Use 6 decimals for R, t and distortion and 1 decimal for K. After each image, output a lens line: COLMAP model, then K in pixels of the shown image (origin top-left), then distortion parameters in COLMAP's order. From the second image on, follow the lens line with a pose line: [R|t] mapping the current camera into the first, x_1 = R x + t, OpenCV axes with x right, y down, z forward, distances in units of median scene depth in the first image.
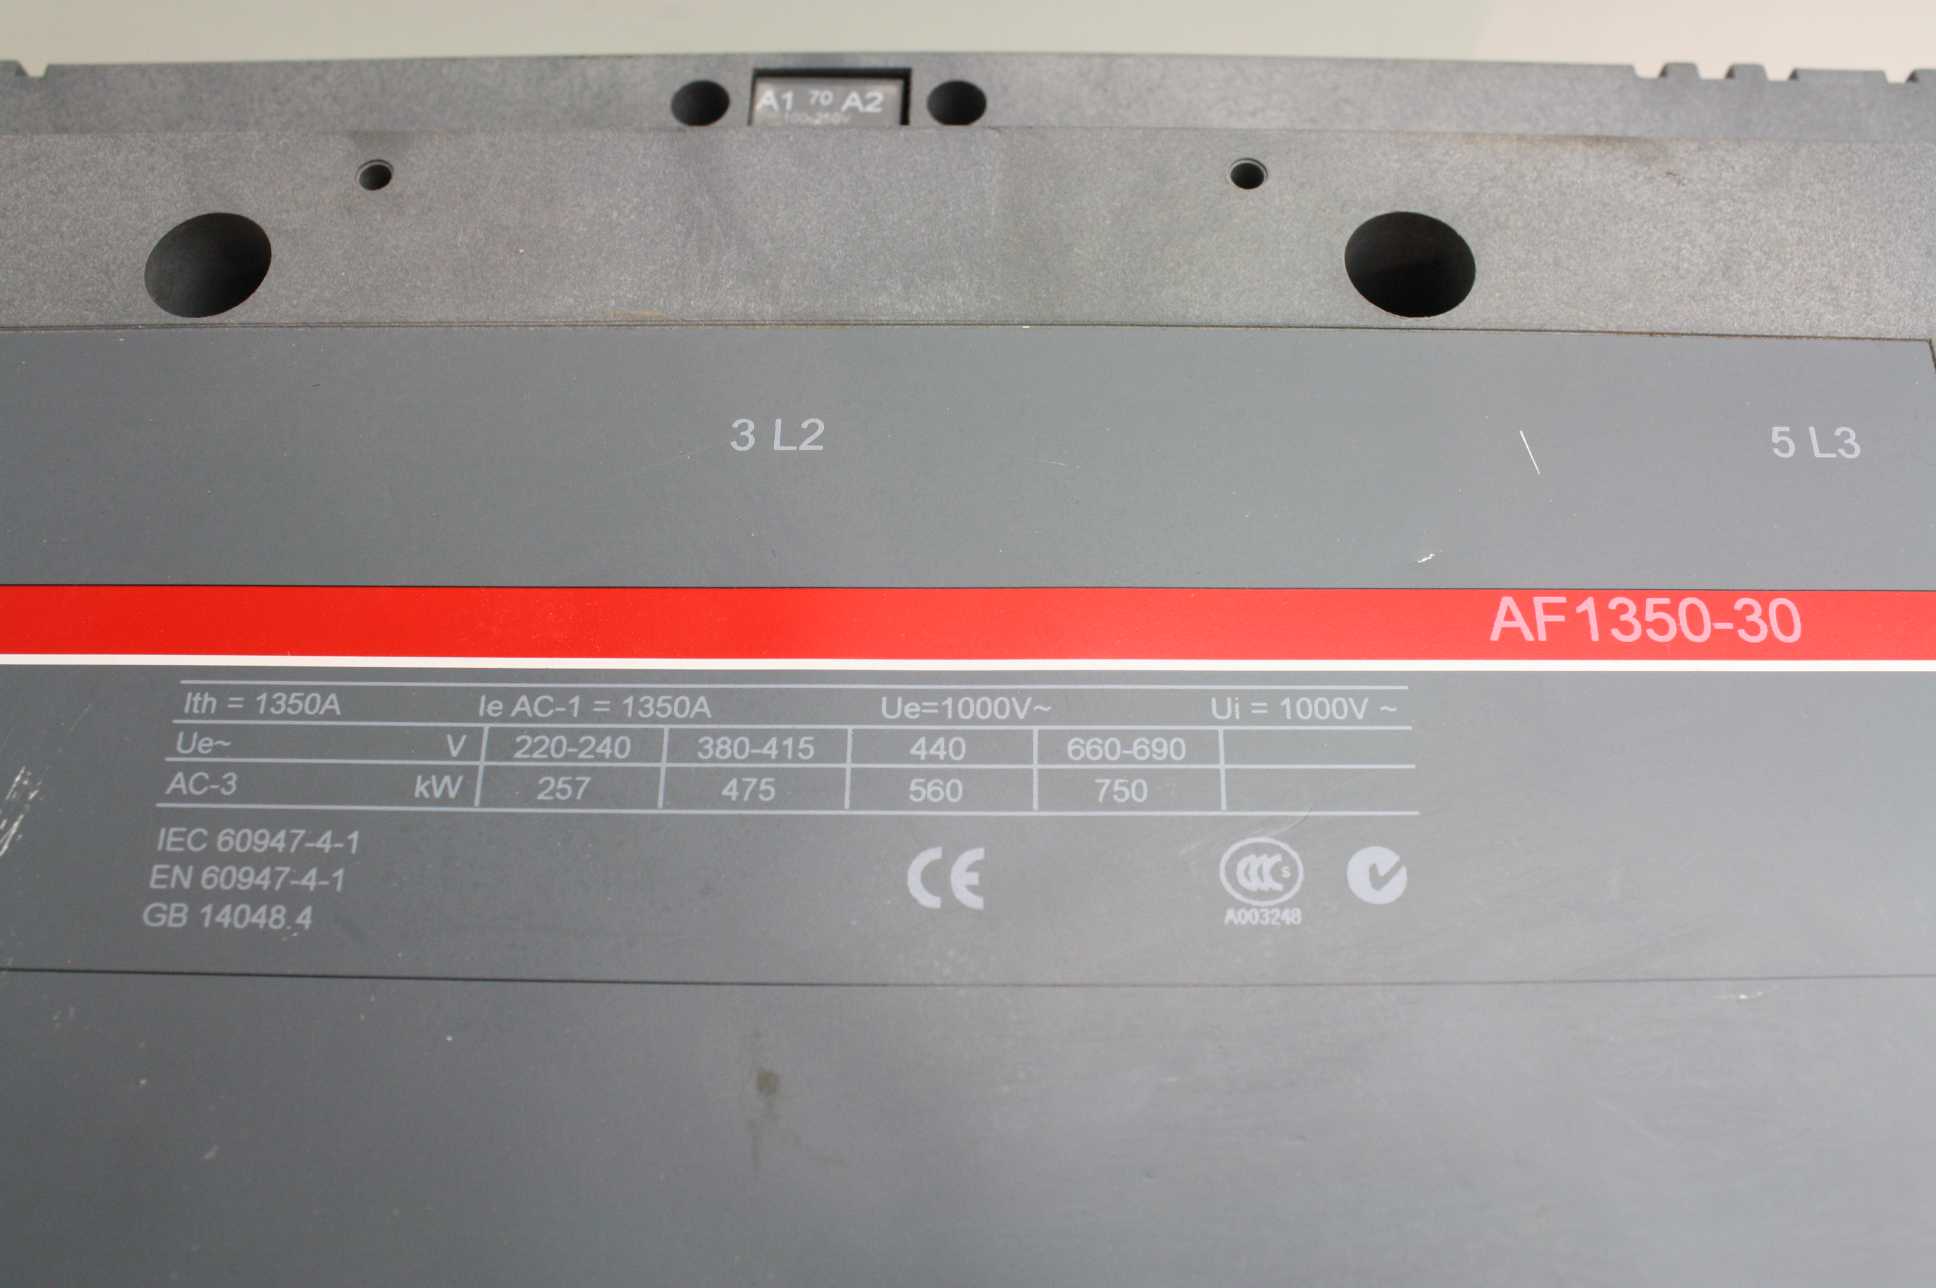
lens RADIAL K [[1735.8, 0, 969.0], [0, 1735.8, 691.4], [0, 0, 1]] dist [-0.113648, 0.069027]
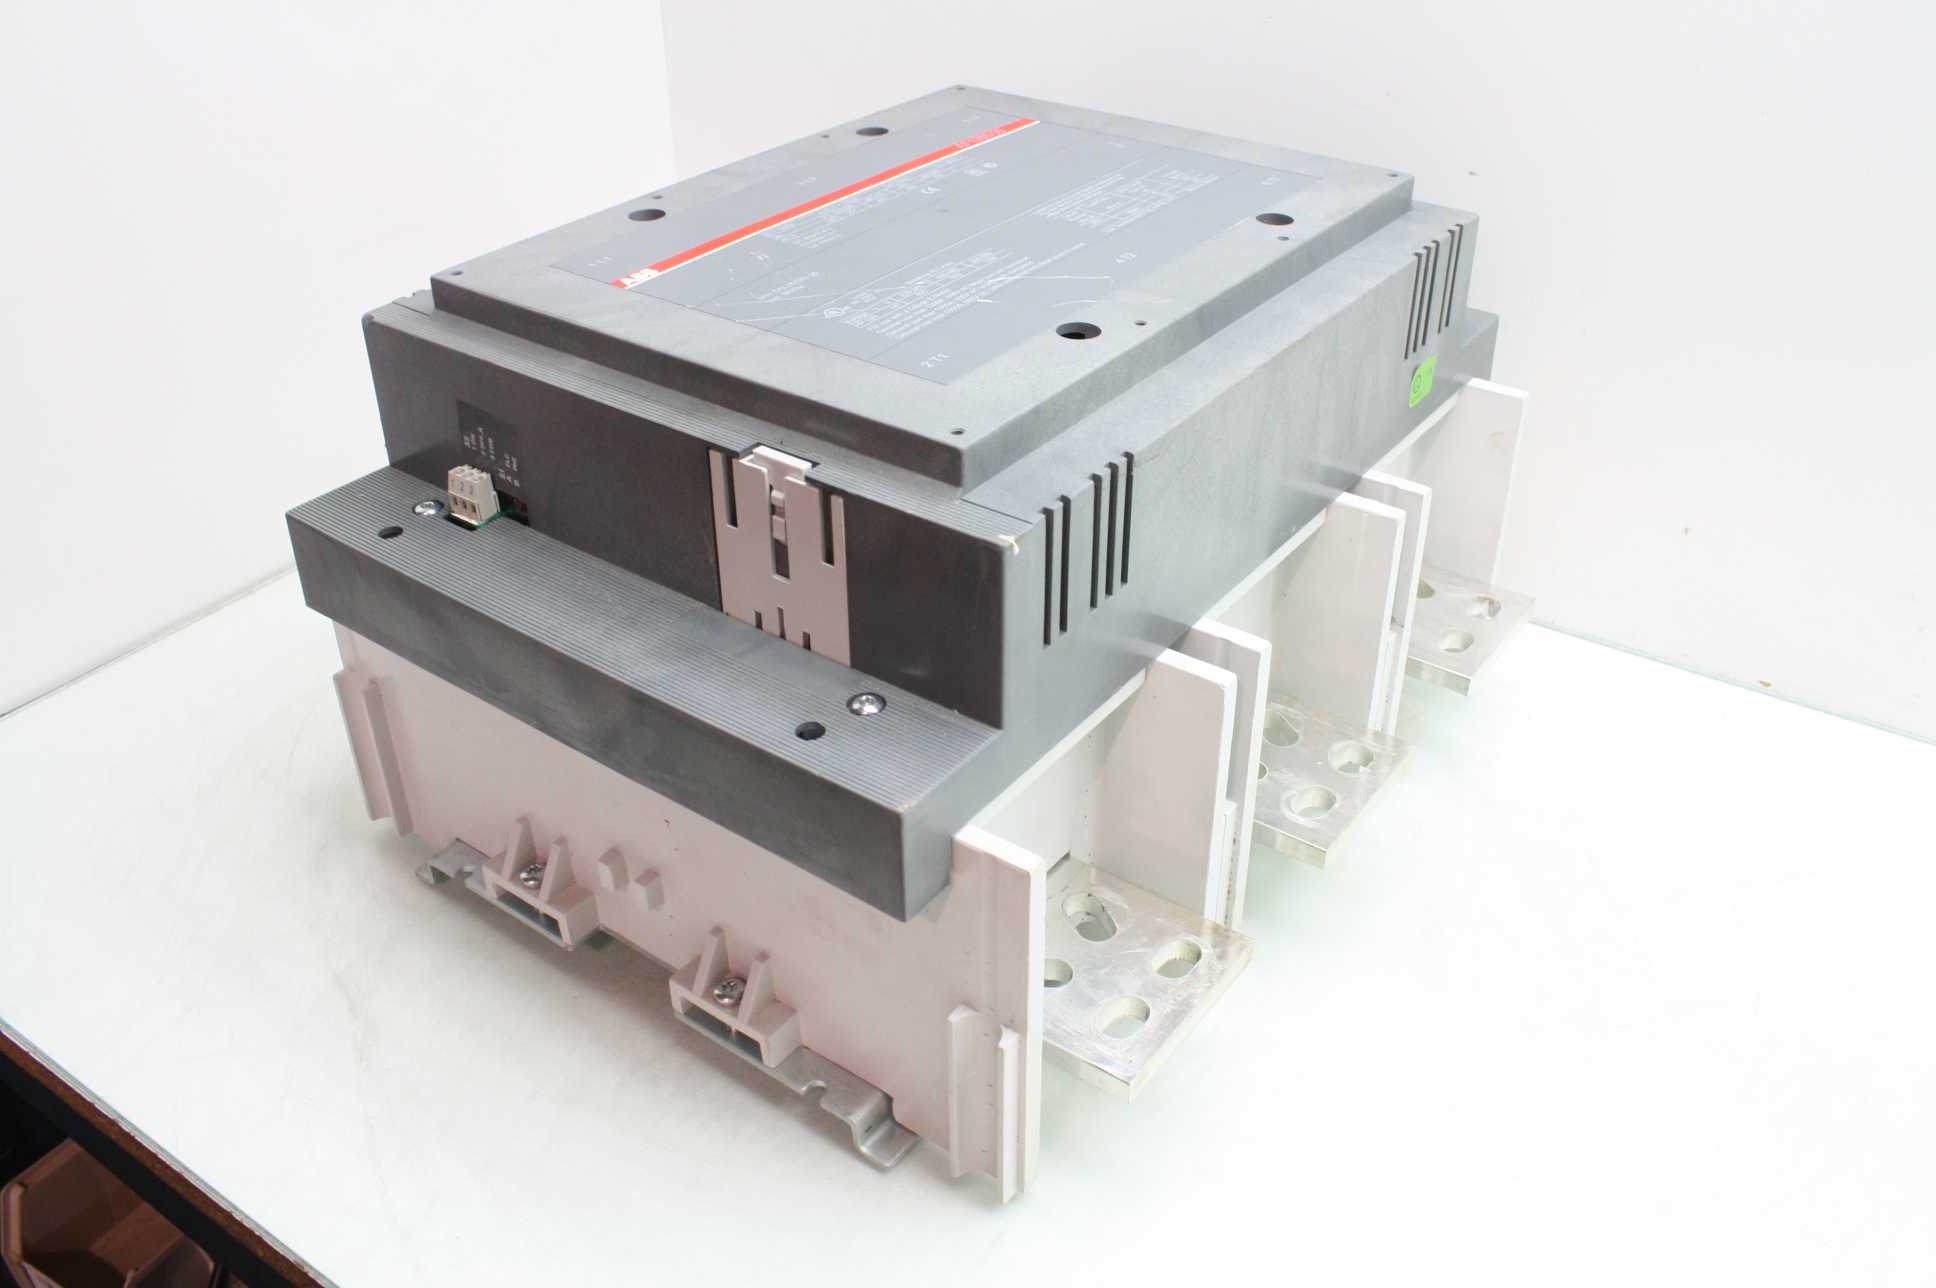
lens RADIAL K [[1661.7, 0, 968.0], [0, 1661.7, 644.0], [0, 0, 1]] dist [-0.134353, -0.001883]
pose [[0.587944, -0.438435, 0.679777, -2.987814], [0.745259, 0.620337, -0.244483, 1.738869], [-0.314501, 0.650352, 0.691471, -1.006986]]
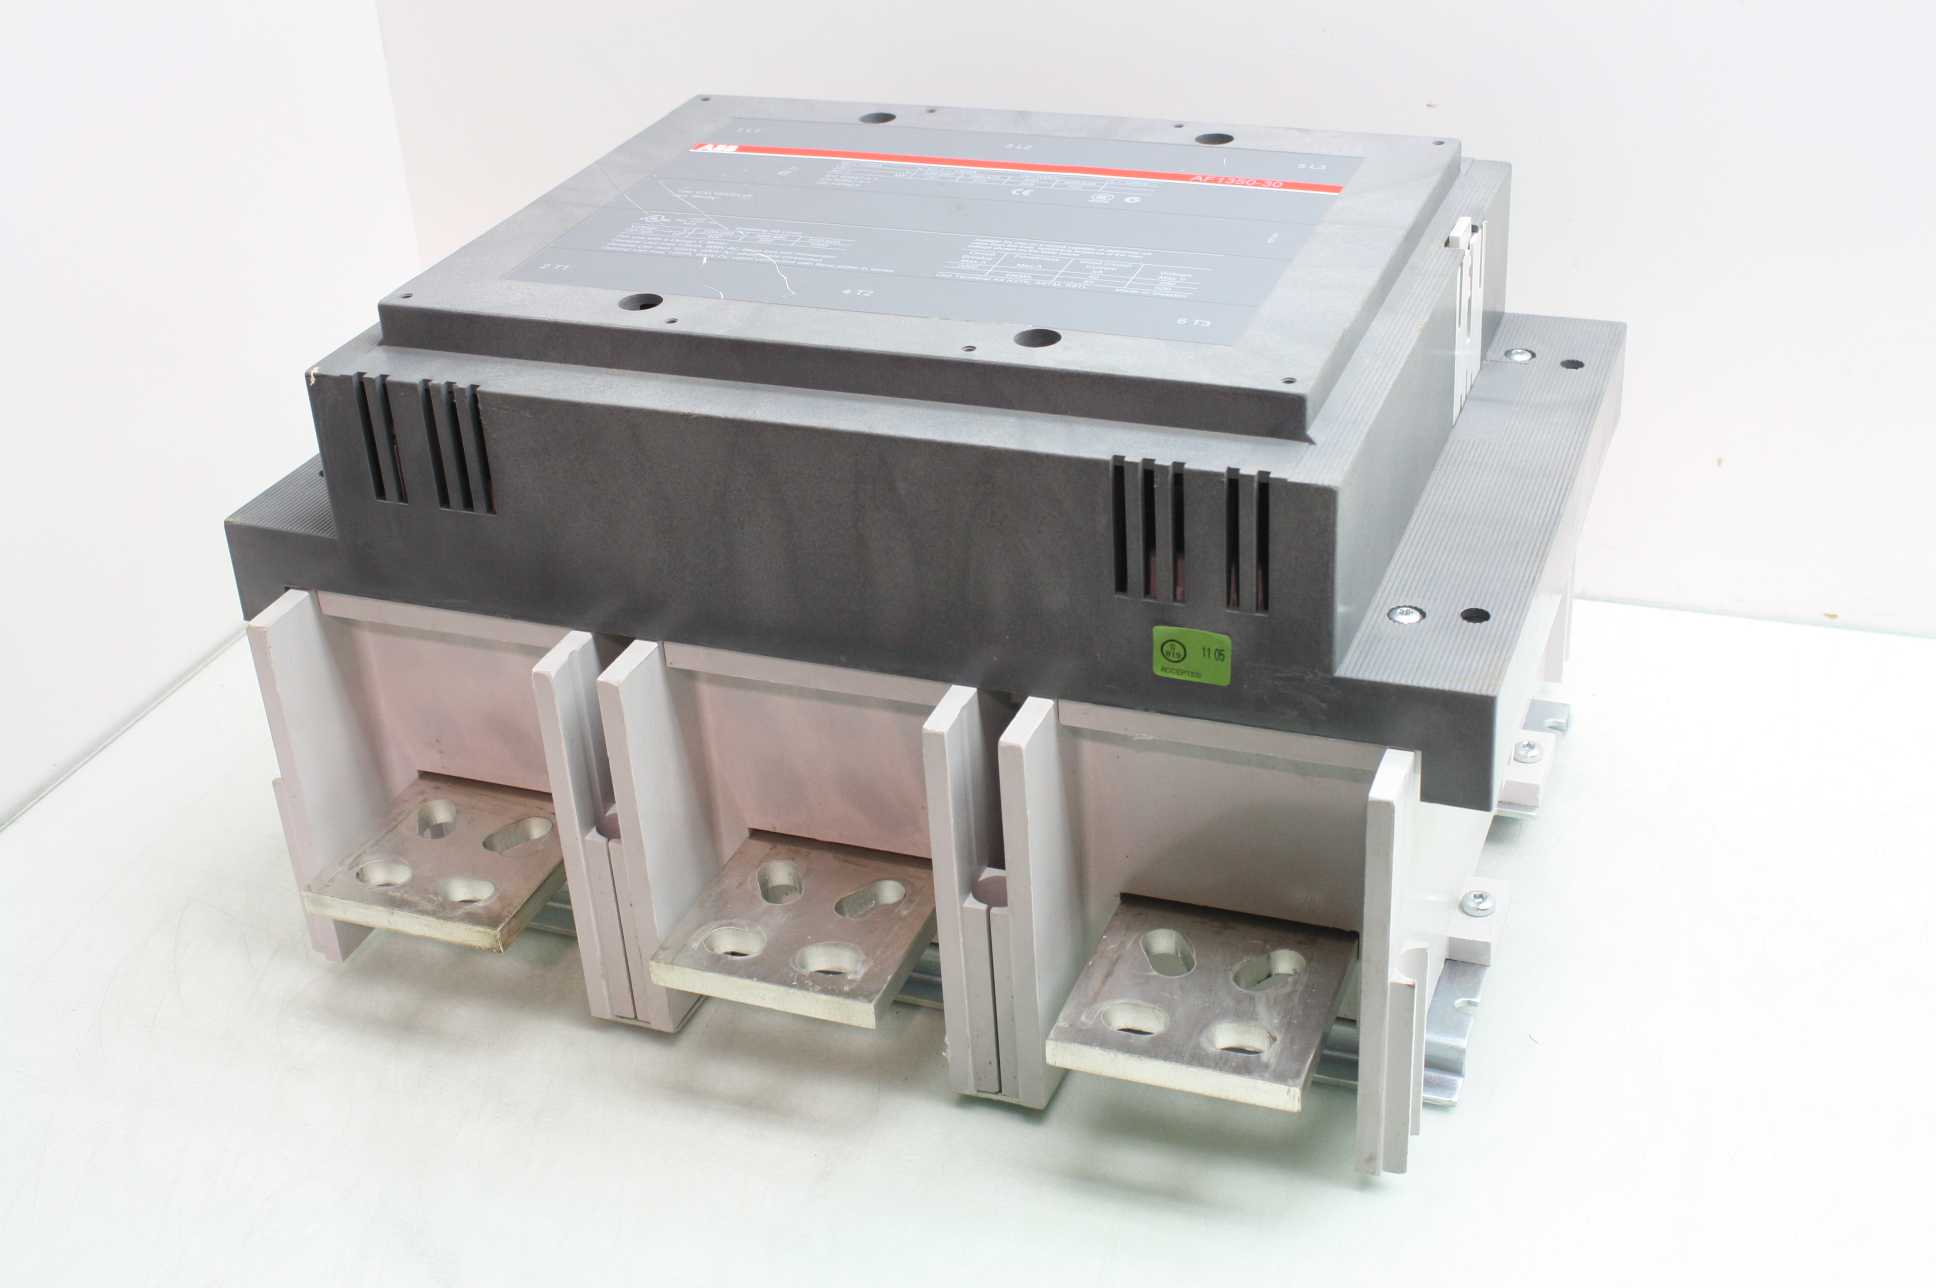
lens RADIAL K [[2345.4, 0, 921.6], [0, 2345.4, 640.9], [0, 0, 1]] dist [-0.090545, -0.000203]
pose [[0.930491, 0.137266, -0.339623, 1.558881], [-0.312969, 0.779697, -0.542331, 3.502843], [0.190360, 0.610926, 0.768461, -2.219928]]
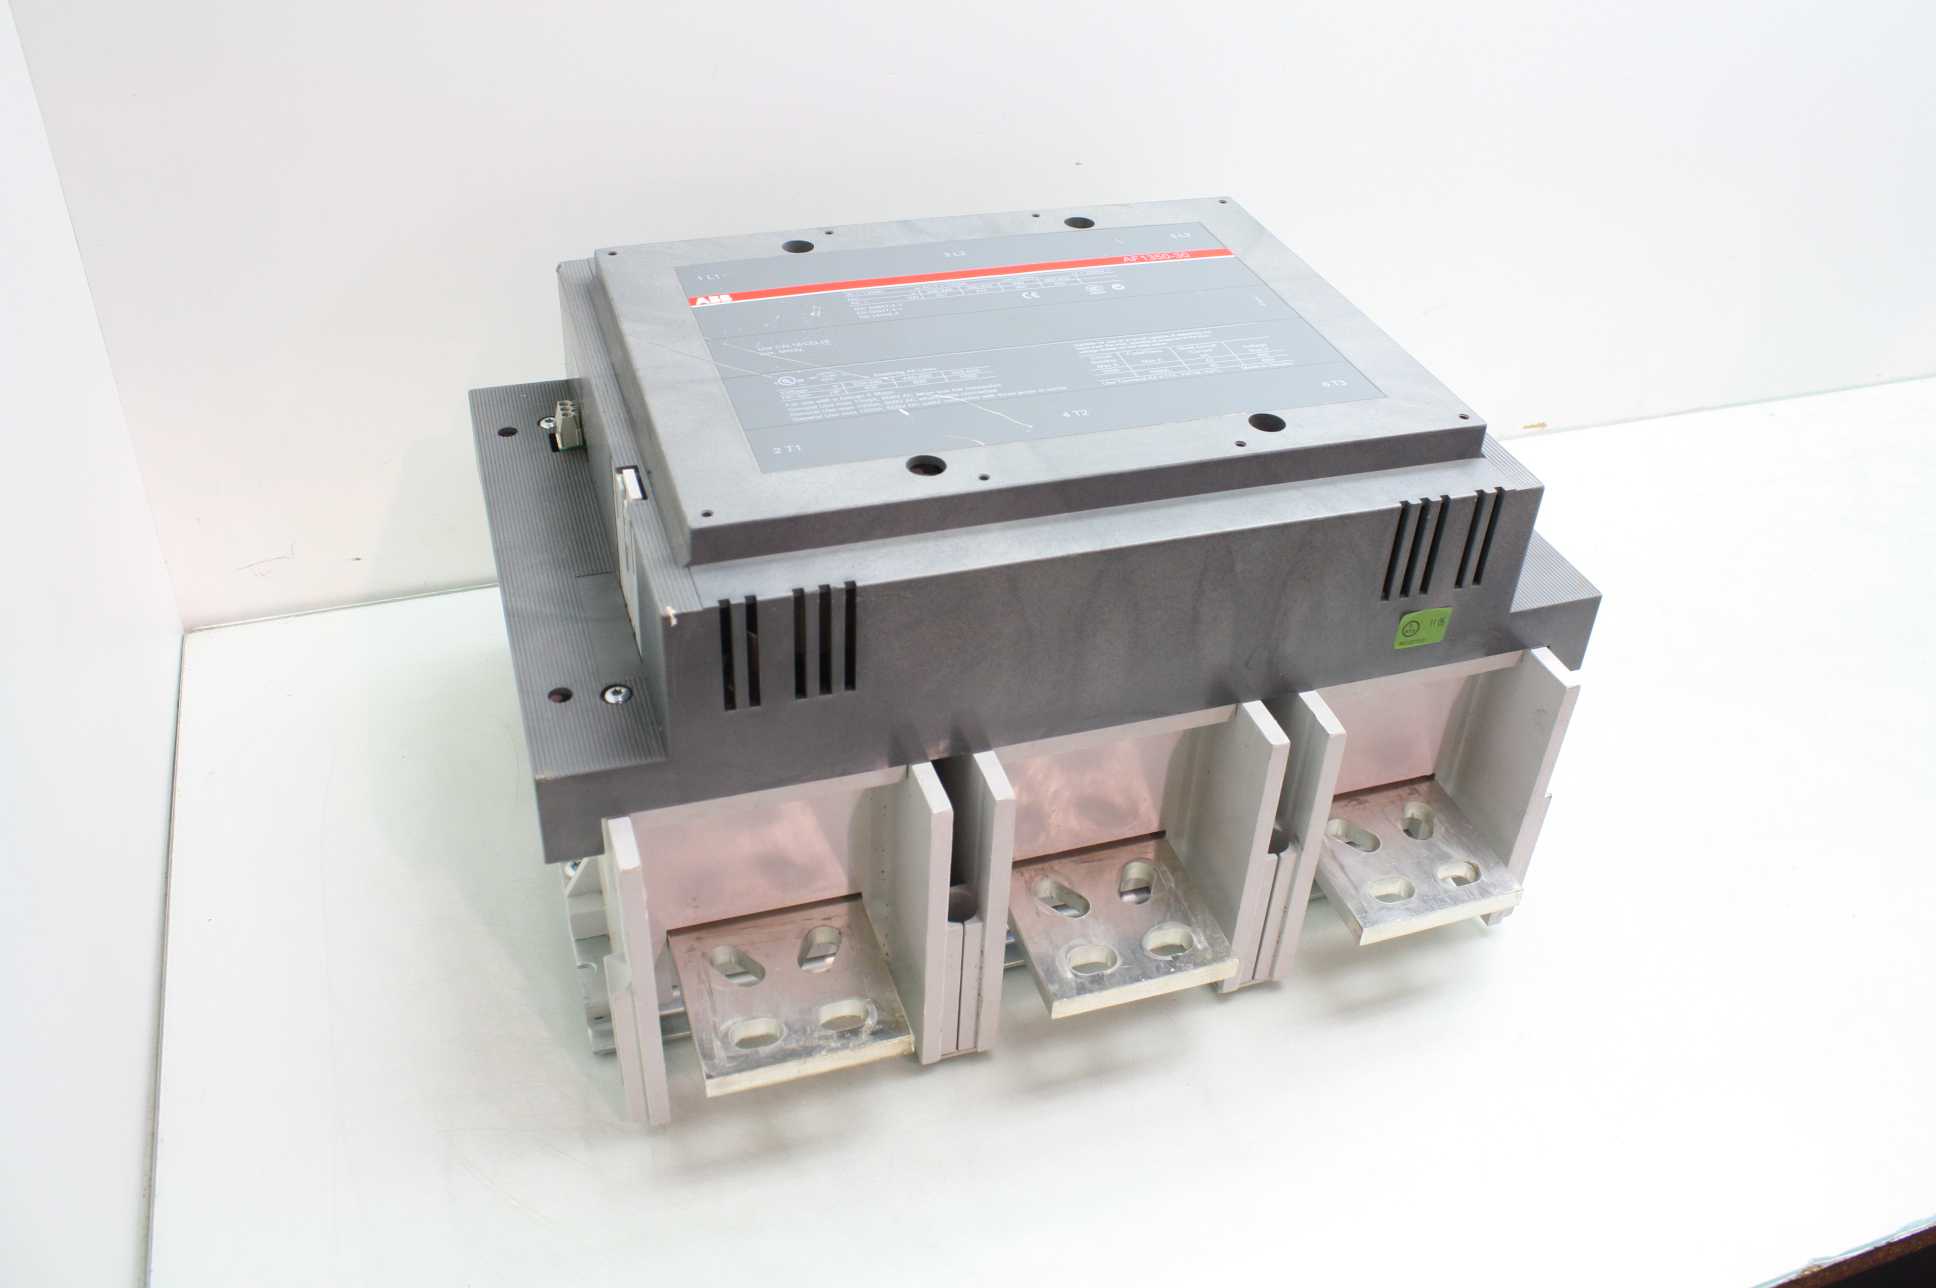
lens RADIAL K [[1661.7, 0, 968.0], [0, 1661.7, 644.0], [0, 0, 1]] dist [-0.134353, -0.001883]
pose [[0.944870, -0.149305, 0.291424, -1.496187], [0.275099, 0.844666, -0.459195, 2.696114], [-0.177596, 0.514051, 0.839173, -2.036305]]
